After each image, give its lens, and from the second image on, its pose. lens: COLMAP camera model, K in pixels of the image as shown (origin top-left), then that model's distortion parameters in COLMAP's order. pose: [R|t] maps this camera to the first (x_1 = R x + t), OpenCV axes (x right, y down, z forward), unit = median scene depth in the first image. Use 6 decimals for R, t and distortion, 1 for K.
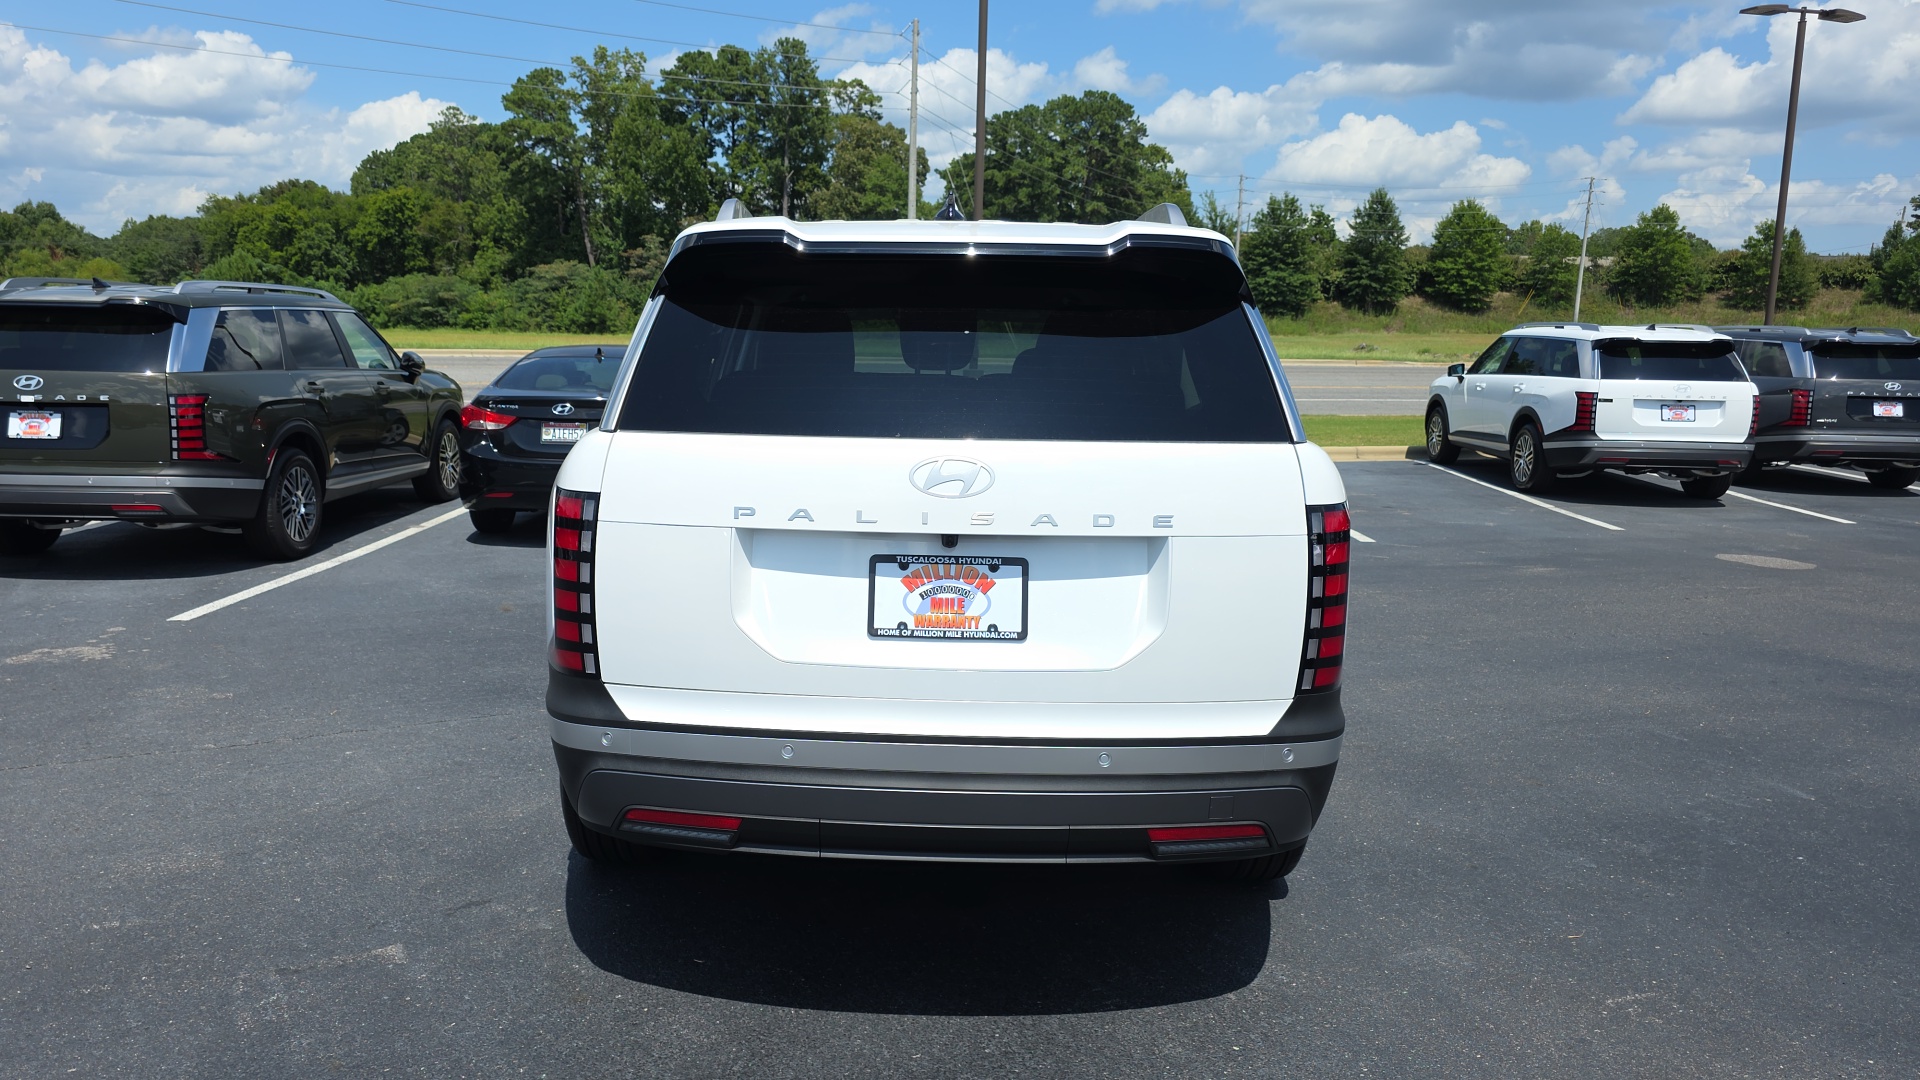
lens RADIAL K [[1343.9, 0, 903.5], [0, 1343.9, 545.7], [0, 0, 1]] dist [0.053672, -0.063279]
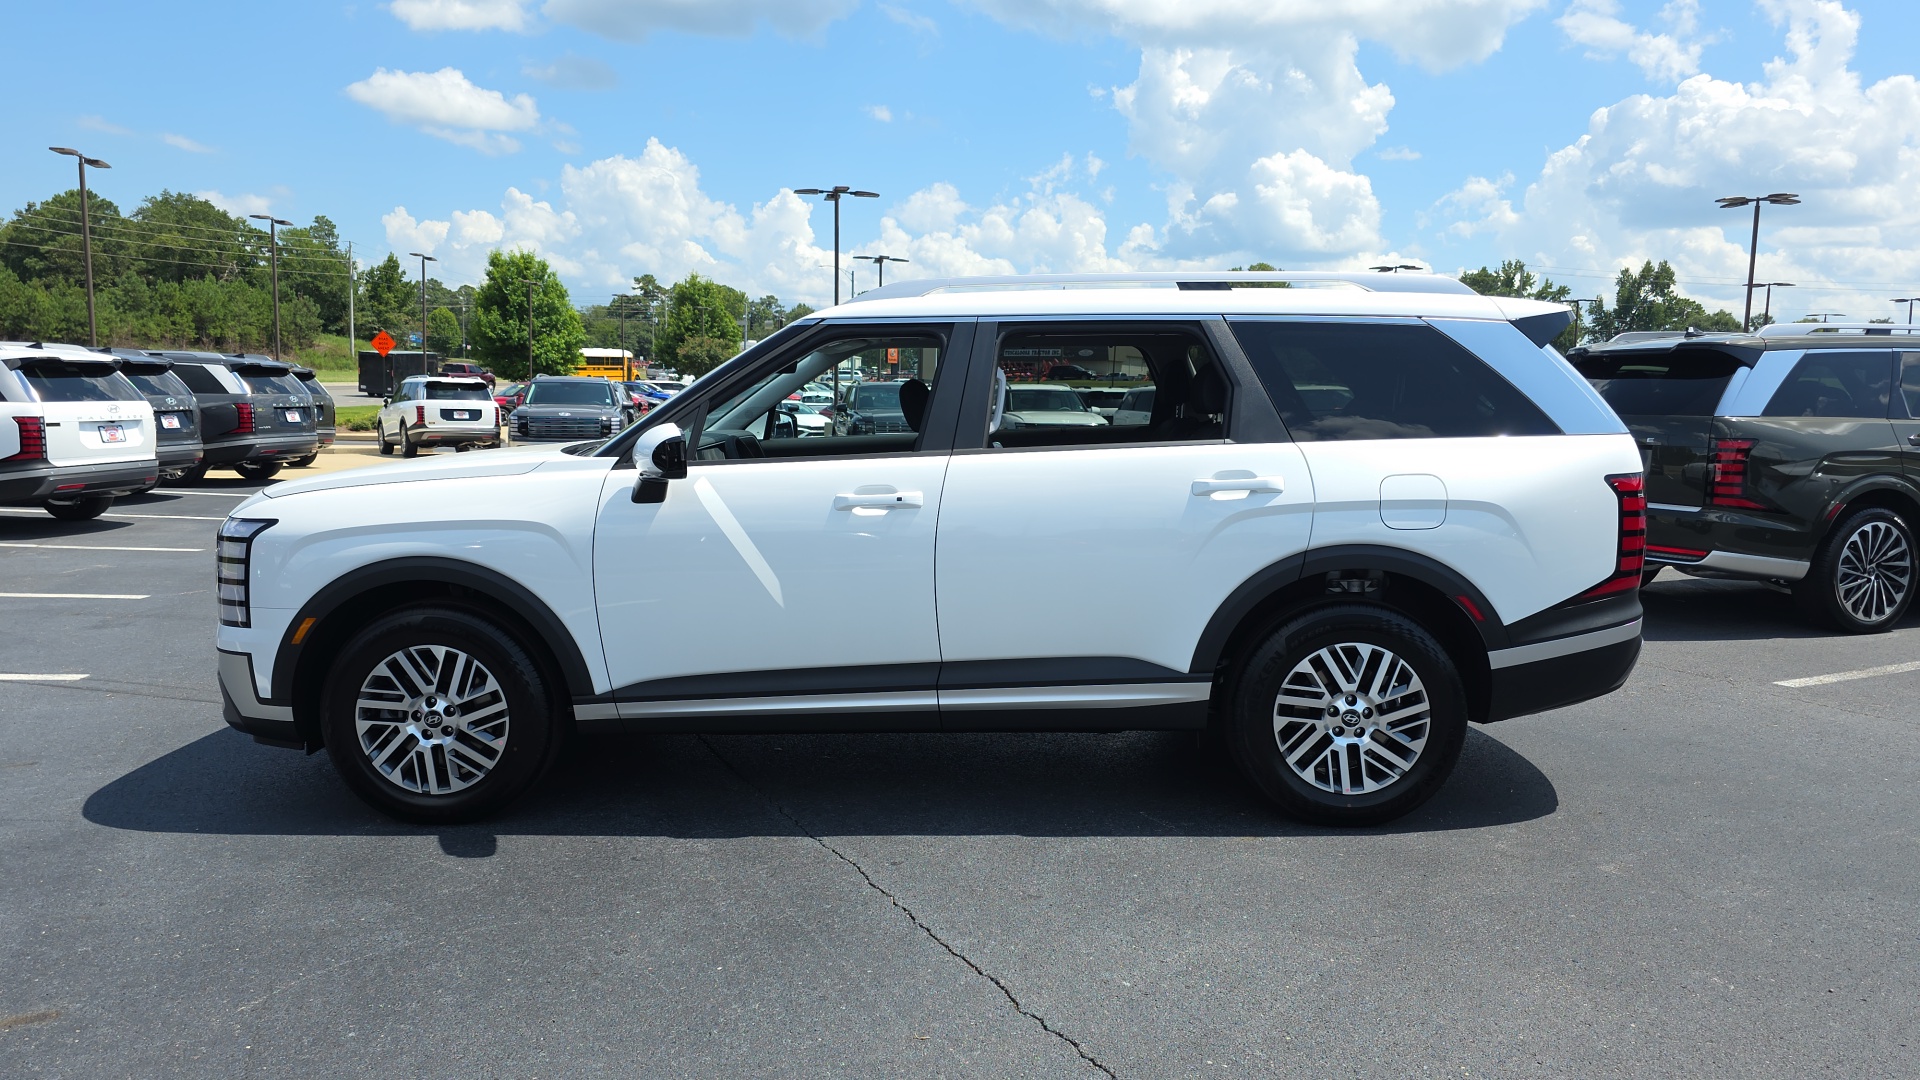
lens RADIAL K [[1292.5, 0, 932.9], [0, 1292.5, 558.9], [0, 0, 1]] dist [0.055937, -0.048855]
pose [[-0.035026, -0.146639, 0.988570, -0.091588], [0.141708, 0.978453, 0.150160, -0.014997], [-0.989289, 0.145347, -0.013491, 0.096394]]
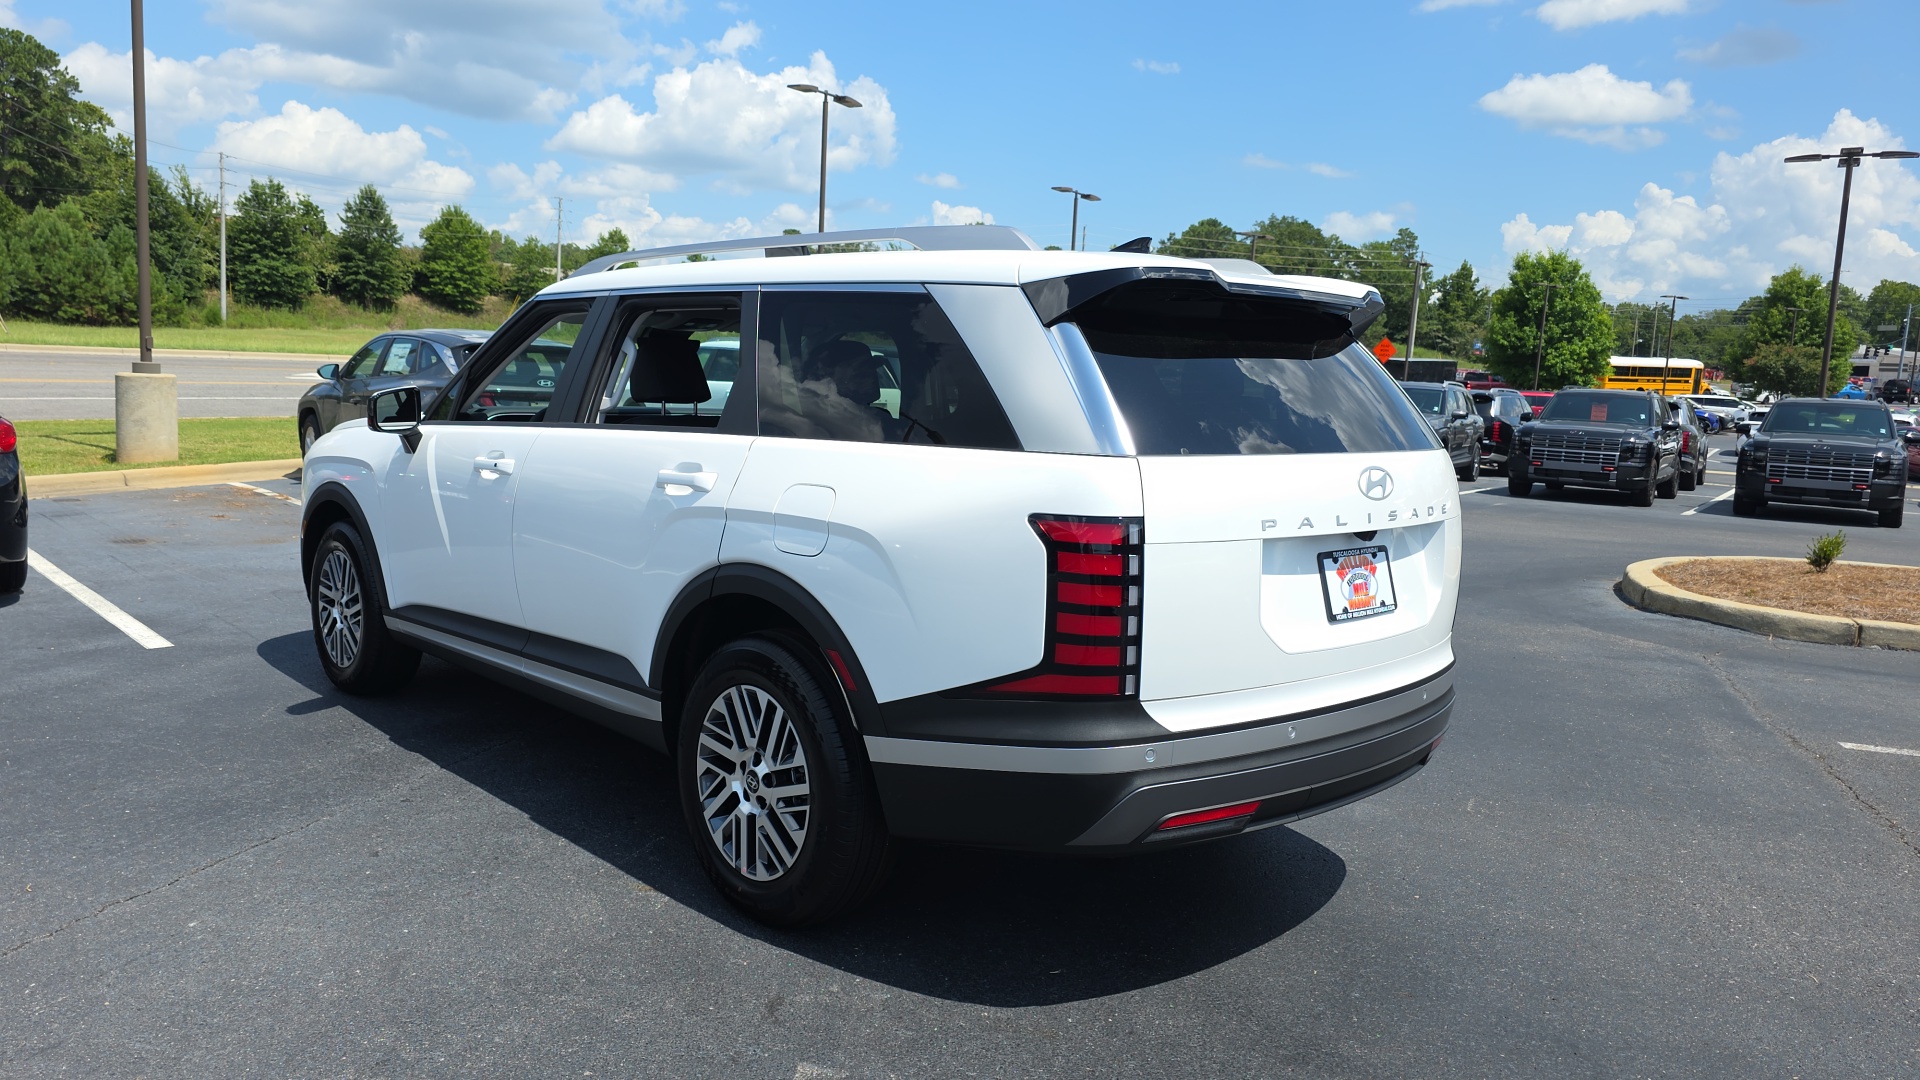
lens RADIAL K [[1319.7, 0, 941.2], [0, 1319.7, 527.1], [0, 0, 1]] dist [0.044297, -0.048823]
pose [[0.707182, -0.070160, 0.703542, -0.054623], [0.076177, 0.996833, 0.022836, -0.003446], [-0.702916, 0.037445, 0.710287, 0.020726]]
